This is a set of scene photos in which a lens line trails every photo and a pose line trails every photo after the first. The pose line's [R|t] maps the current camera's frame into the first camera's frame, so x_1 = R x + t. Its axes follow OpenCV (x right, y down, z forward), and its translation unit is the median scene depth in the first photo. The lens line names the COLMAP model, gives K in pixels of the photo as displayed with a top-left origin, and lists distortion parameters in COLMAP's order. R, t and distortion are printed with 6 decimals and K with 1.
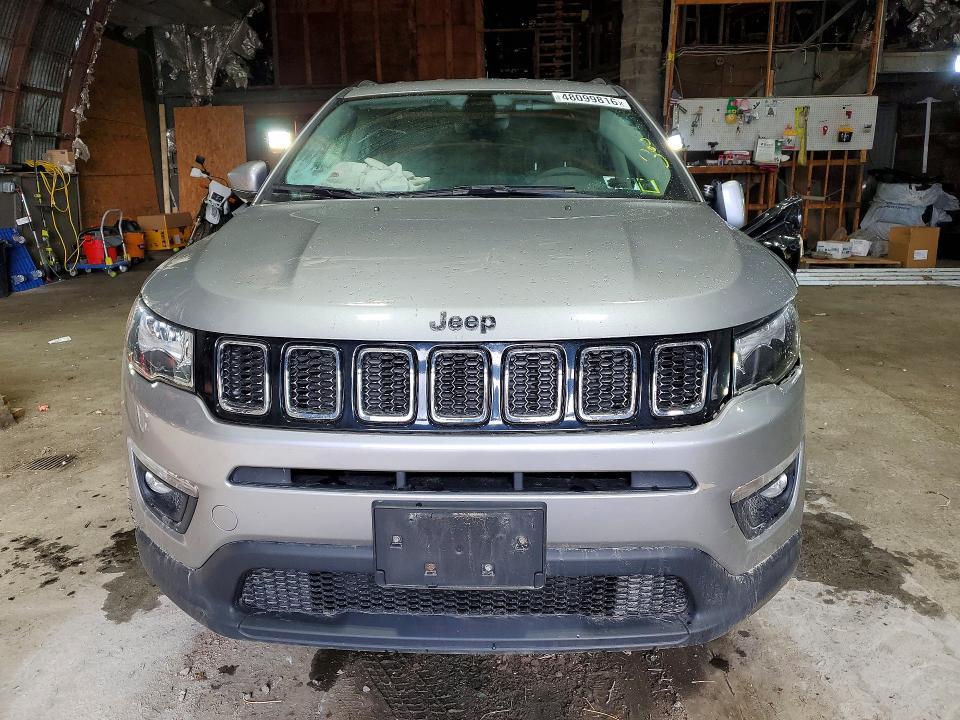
lens RADIAL K [[745.4, 0, 470.2], [0, 745.4, 355.7], [0, 0, 1]] dist [0.061602, -0.076066]
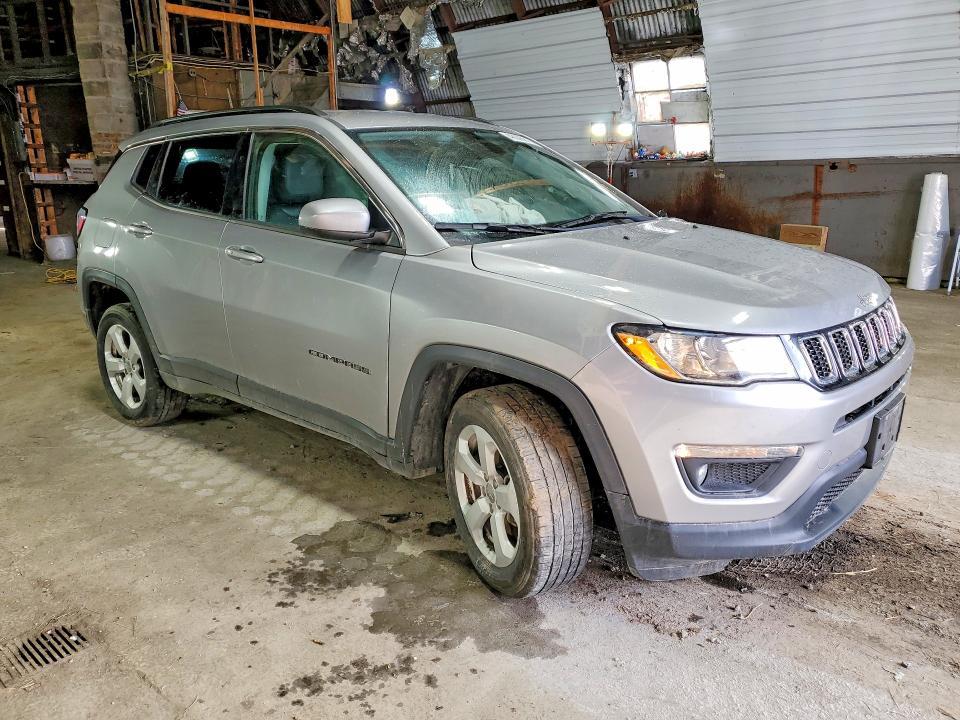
lens RADIAL K [[752.8, 0, 504.3], [0, 752.8, 365.7], [0, 0, 1]] dist [-0.009822, 0.065853]
pose [[0.624615, -0.197245, 0.755612, -0.907736], [0.192445, 0.976615, 0.095854, -0.109212], [-0.756849, 0.085542, 0.647968, 0.268075]]
